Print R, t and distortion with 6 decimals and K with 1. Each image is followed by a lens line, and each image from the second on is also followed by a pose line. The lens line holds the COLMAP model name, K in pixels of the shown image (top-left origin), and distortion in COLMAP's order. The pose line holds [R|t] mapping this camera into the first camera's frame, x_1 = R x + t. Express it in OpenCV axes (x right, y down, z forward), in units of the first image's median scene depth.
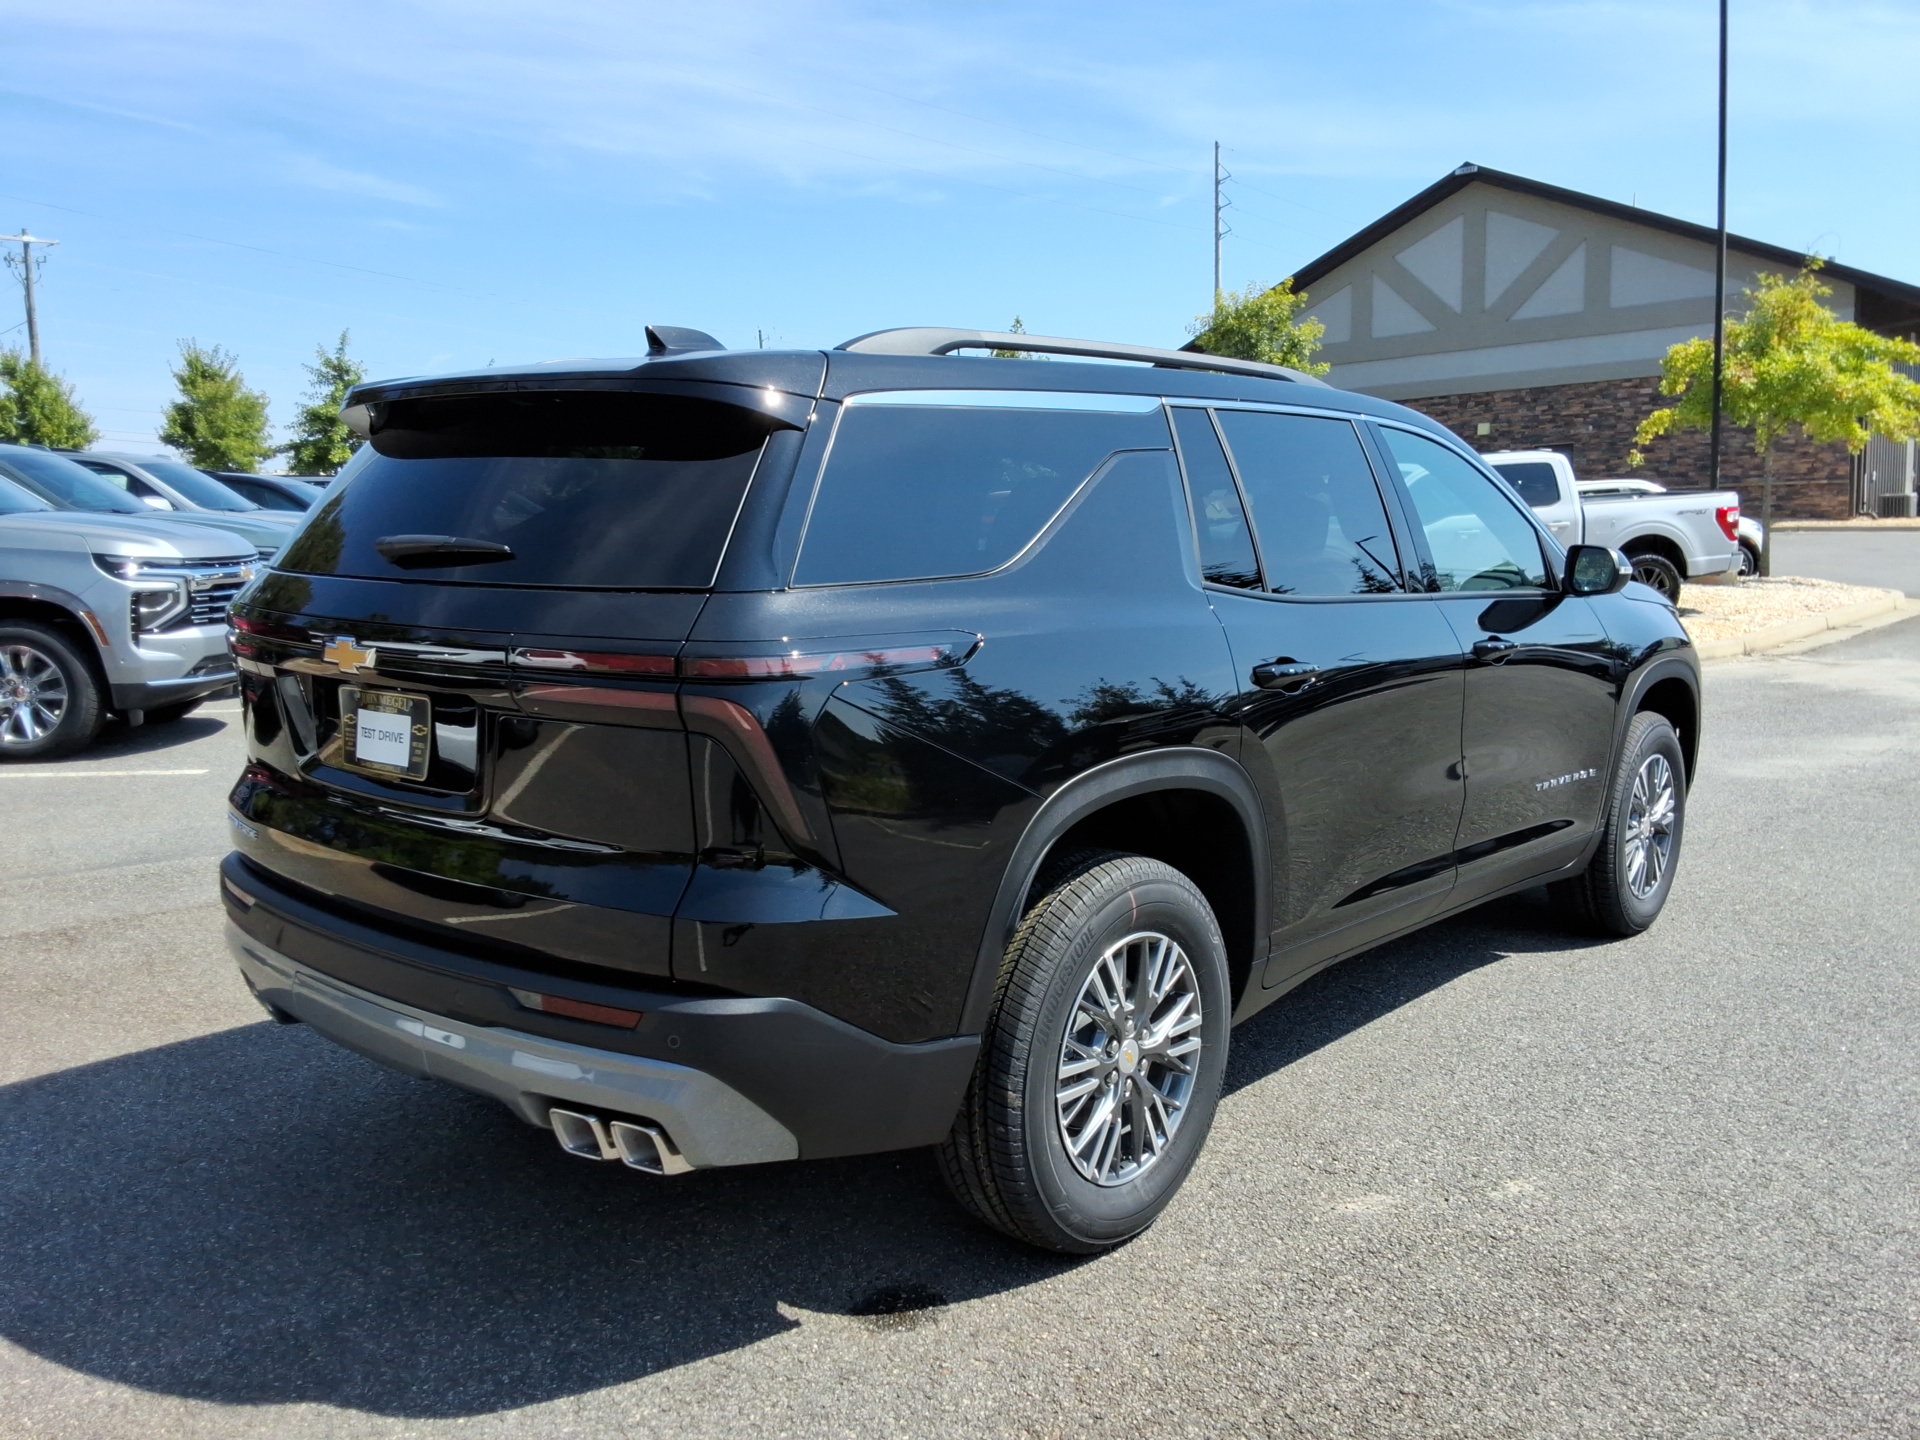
lens RADIAL K [[1533.7, 0, 951.2], [0, 1533.7, 719.9], [0, 0, 1]] dist [0.097090, -0.131160]
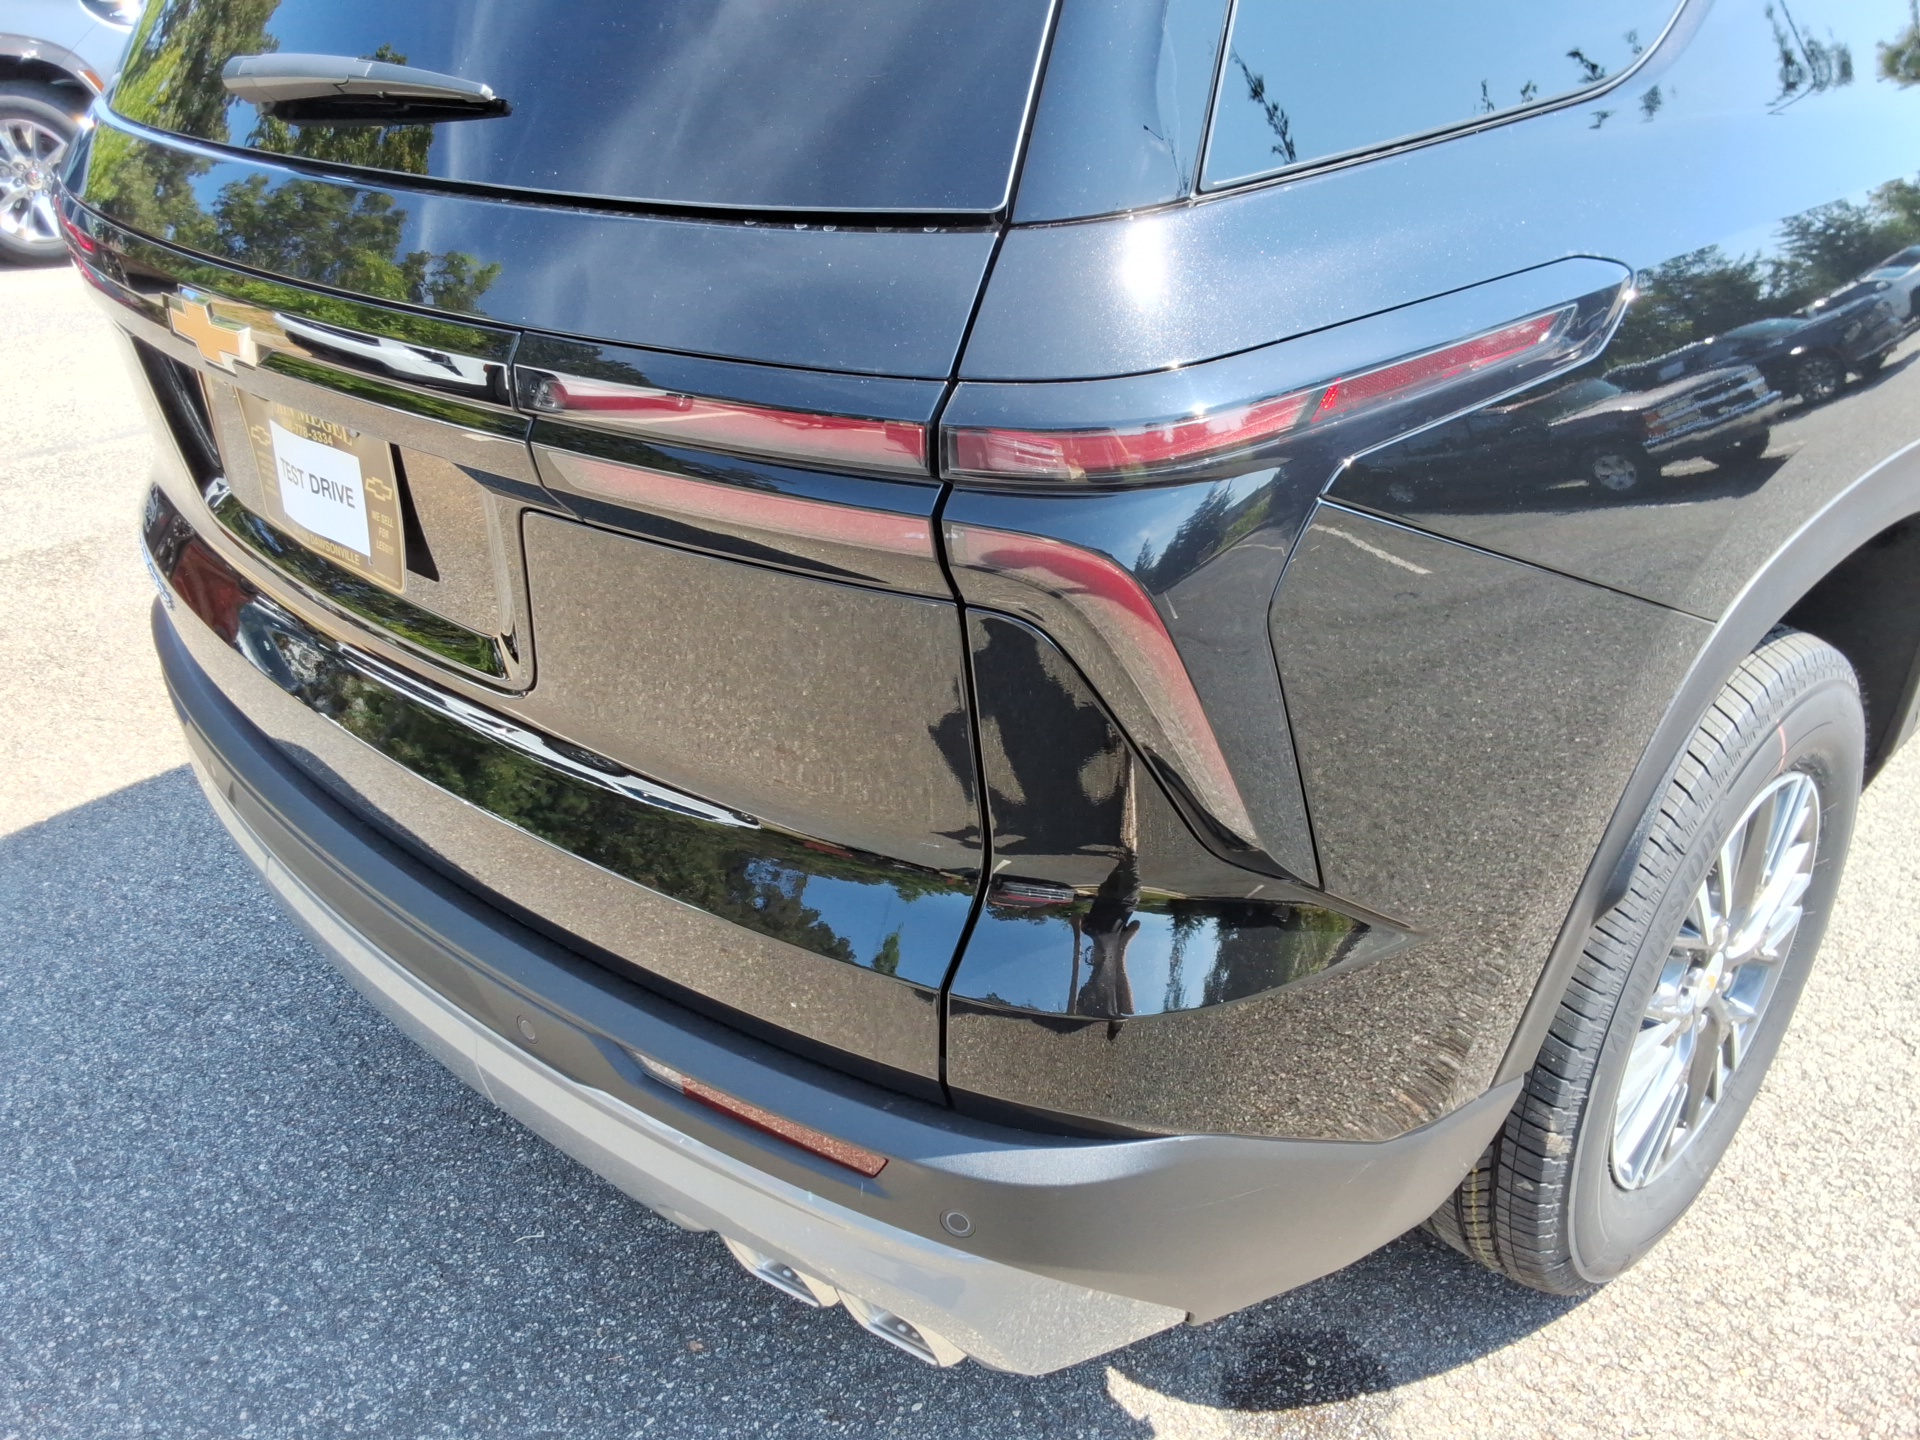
lens RADIAL K [[1533.7, 0, 964.0], [0, 1533.7, 708.8], [0, 0, 1]] dist [0.097090, -0.131160]
pose [[0.996695, -0.009237, -0.080712, -0.111325], [0.037269, 0.934786, 0.353252, -0.087745], [0.072186, -0.355092, 0.932040, 0.492246]]
